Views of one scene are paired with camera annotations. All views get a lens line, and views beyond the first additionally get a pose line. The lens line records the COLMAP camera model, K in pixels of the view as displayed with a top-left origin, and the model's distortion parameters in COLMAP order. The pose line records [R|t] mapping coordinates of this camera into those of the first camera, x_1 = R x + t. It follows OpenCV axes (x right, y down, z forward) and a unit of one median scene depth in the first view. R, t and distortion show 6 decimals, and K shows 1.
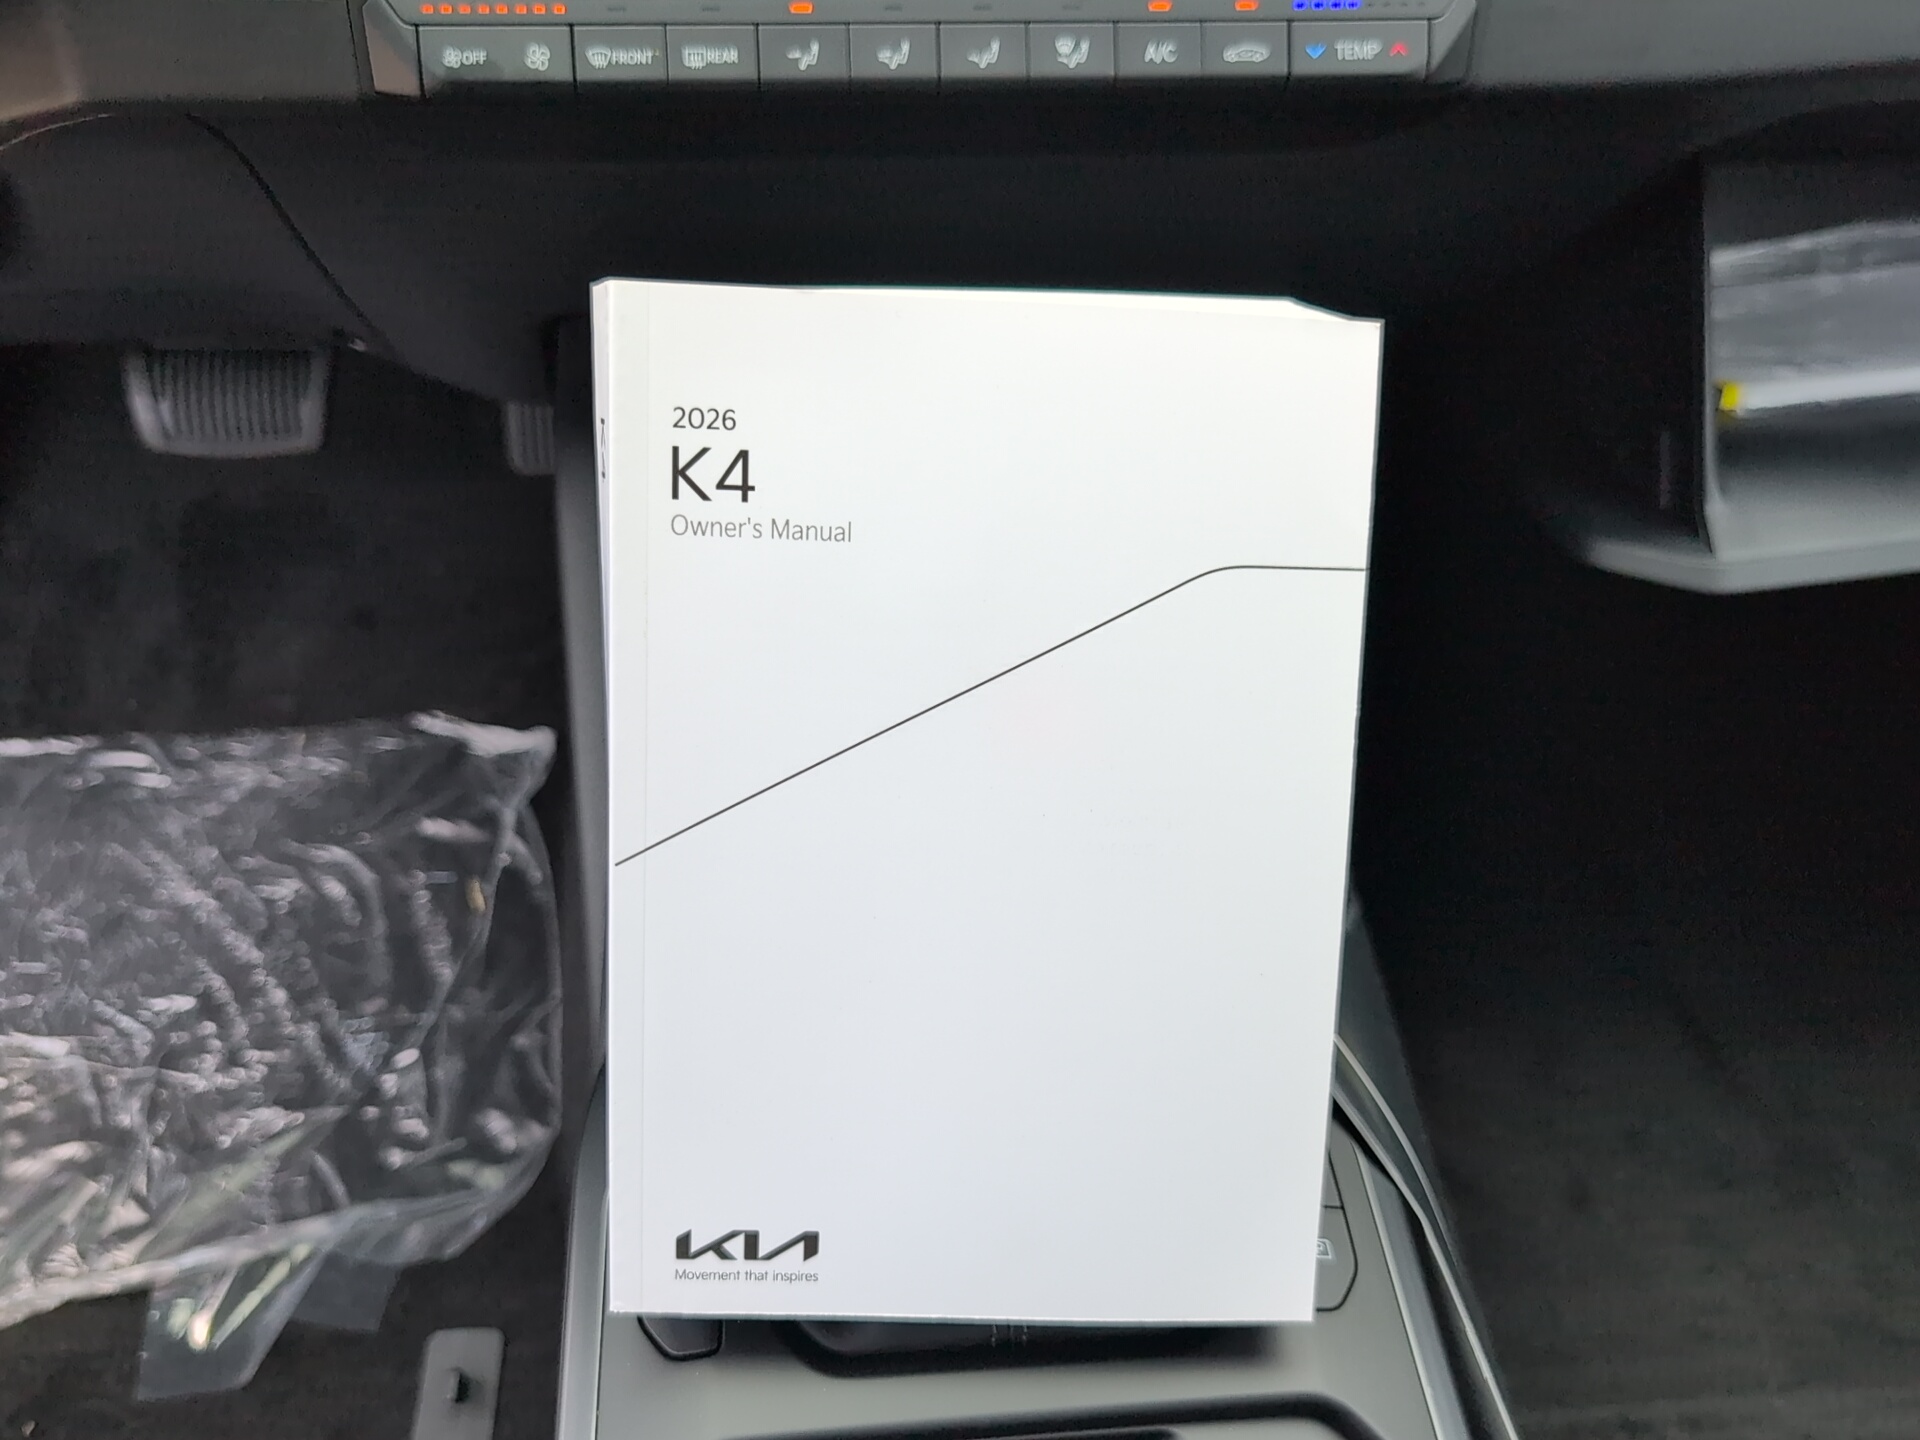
lens RADIAL K [[1640.4, 0, 960.0], [0, 1640.4, 720.0], [0, 0, 1]] dist [-0.010743, -0.009144]
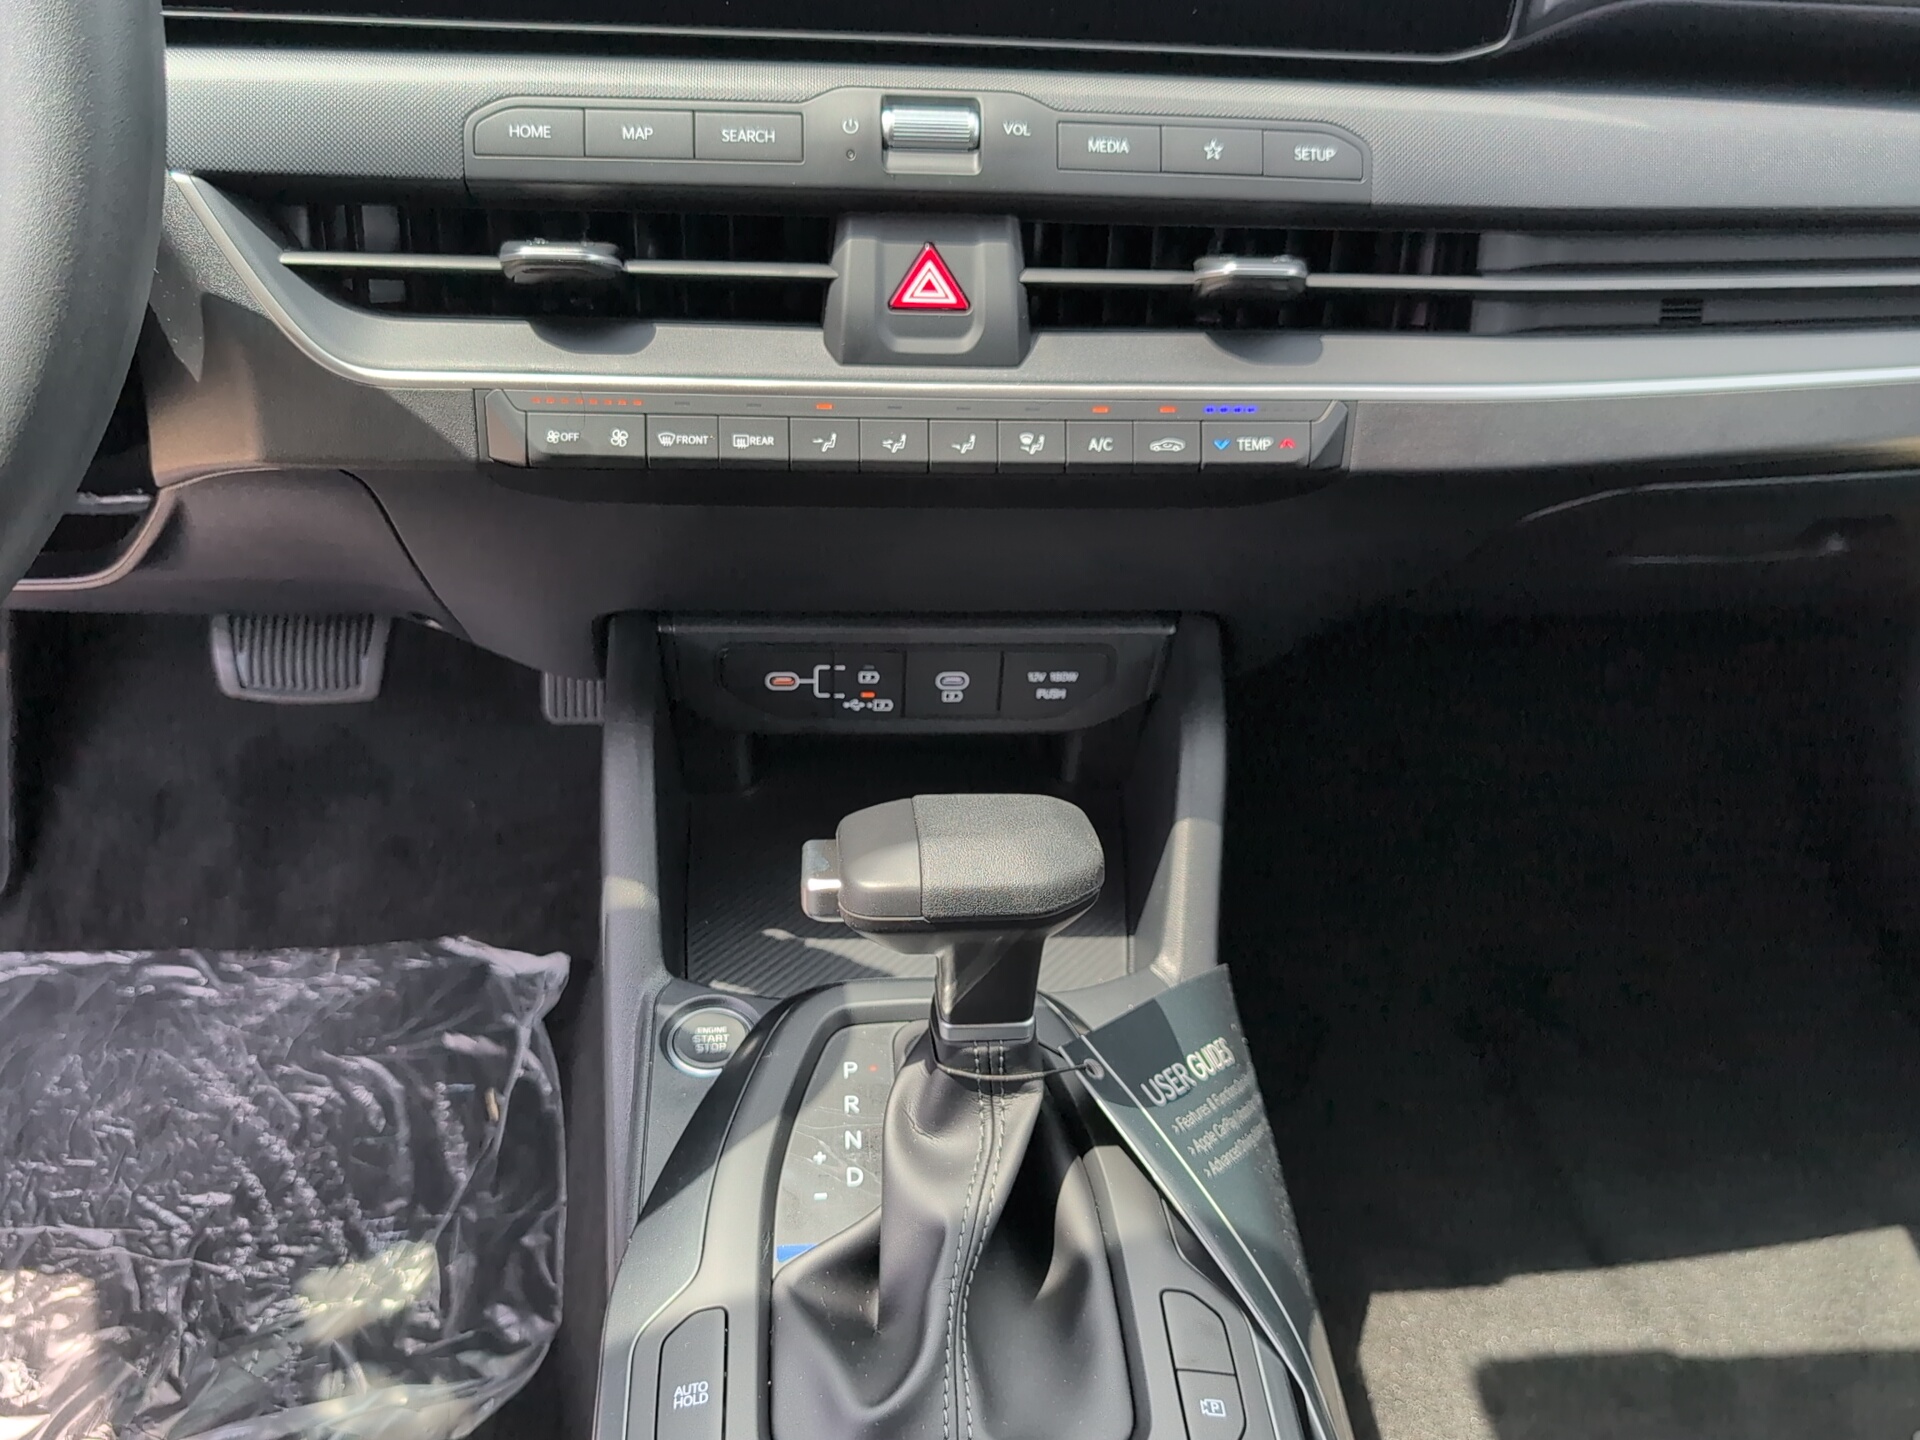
lens RADIAL K [[1640.4, 0, 960.0], [0, 1640.4, 720.0], [0, 0, 1]] dist [-0.010743, -0.009144]
pose [[0.999667, 0.024535, 0.008036, 0.003370], [-0.023222, 0.990514, -0.135436, -0.007561], [-0.011283, 0.135204, 0.990754, -0.131348]]
